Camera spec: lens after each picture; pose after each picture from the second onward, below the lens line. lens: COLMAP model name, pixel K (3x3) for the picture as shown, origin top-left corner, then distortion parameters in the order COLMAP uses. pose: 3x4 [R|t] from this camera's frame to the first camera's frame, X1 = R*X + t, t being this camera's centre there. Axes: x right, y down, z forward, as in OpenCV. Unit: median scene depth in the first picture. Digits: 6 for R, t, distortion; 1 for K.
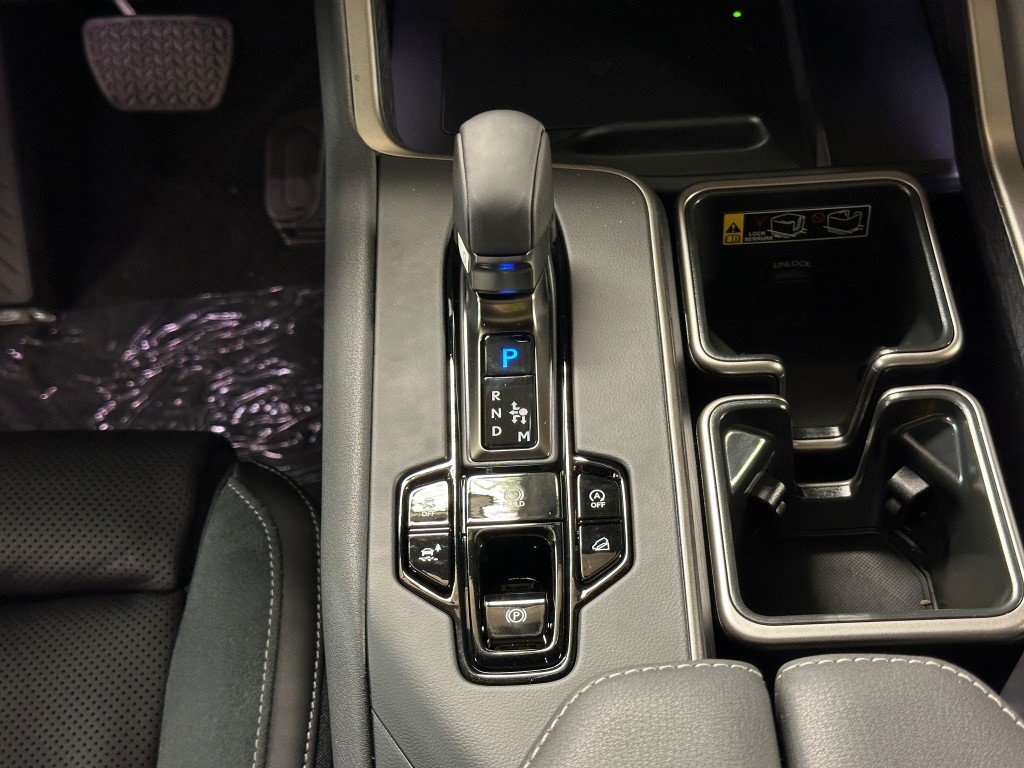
lens RADIAL K [[1443.6, 0, 512.0], [0, 1443.6, 367.6], [0, 0, 1]] dist [0.146021, 0.000000]
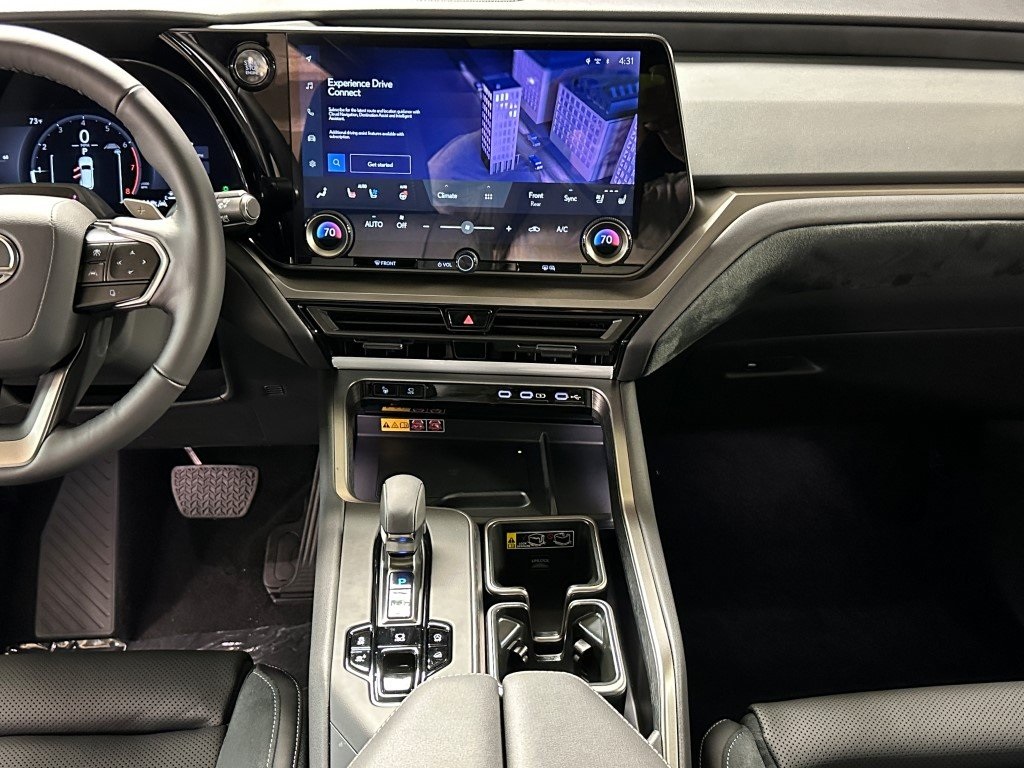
lens RADIAL K [[1147.2, 0, 521.4], [0, 1147.2, 378.0], [0, 0, 1]] dist [0.095075, 0.000000]
pose [[0.996293, 0.041029, 0.075613, 0.030975], [-0.010906, 0.932091, -0.362061, 0.305478], [-0.085333, 0.359894, 0.929083, -0.684127]]
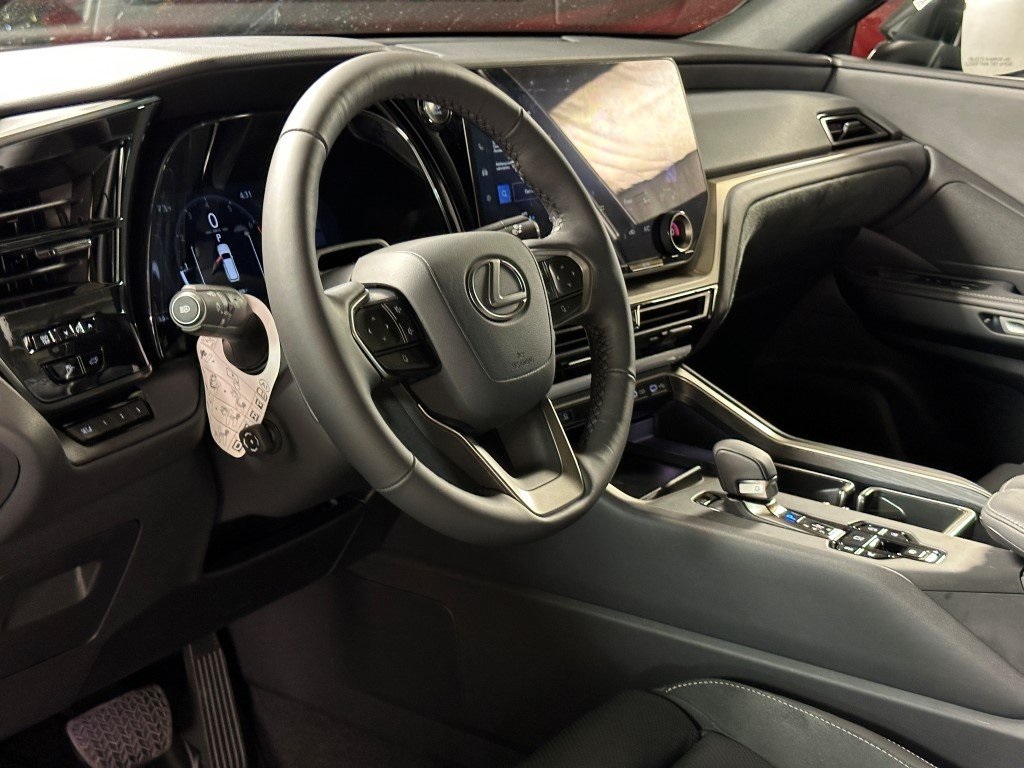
lens RADIAL K [[1443.6, 0, 514.7], [0, 1443.6, 388.9], [0, 0, 1]] dist [0.146021, 0.000000]
pose [[0.563534, -0.148832, 0.812576, -1.974622], [0.577864, 0.773945, -0.259002, 0.167763], [-0.590341, 0.615514, 0.522149, -0.105551]]
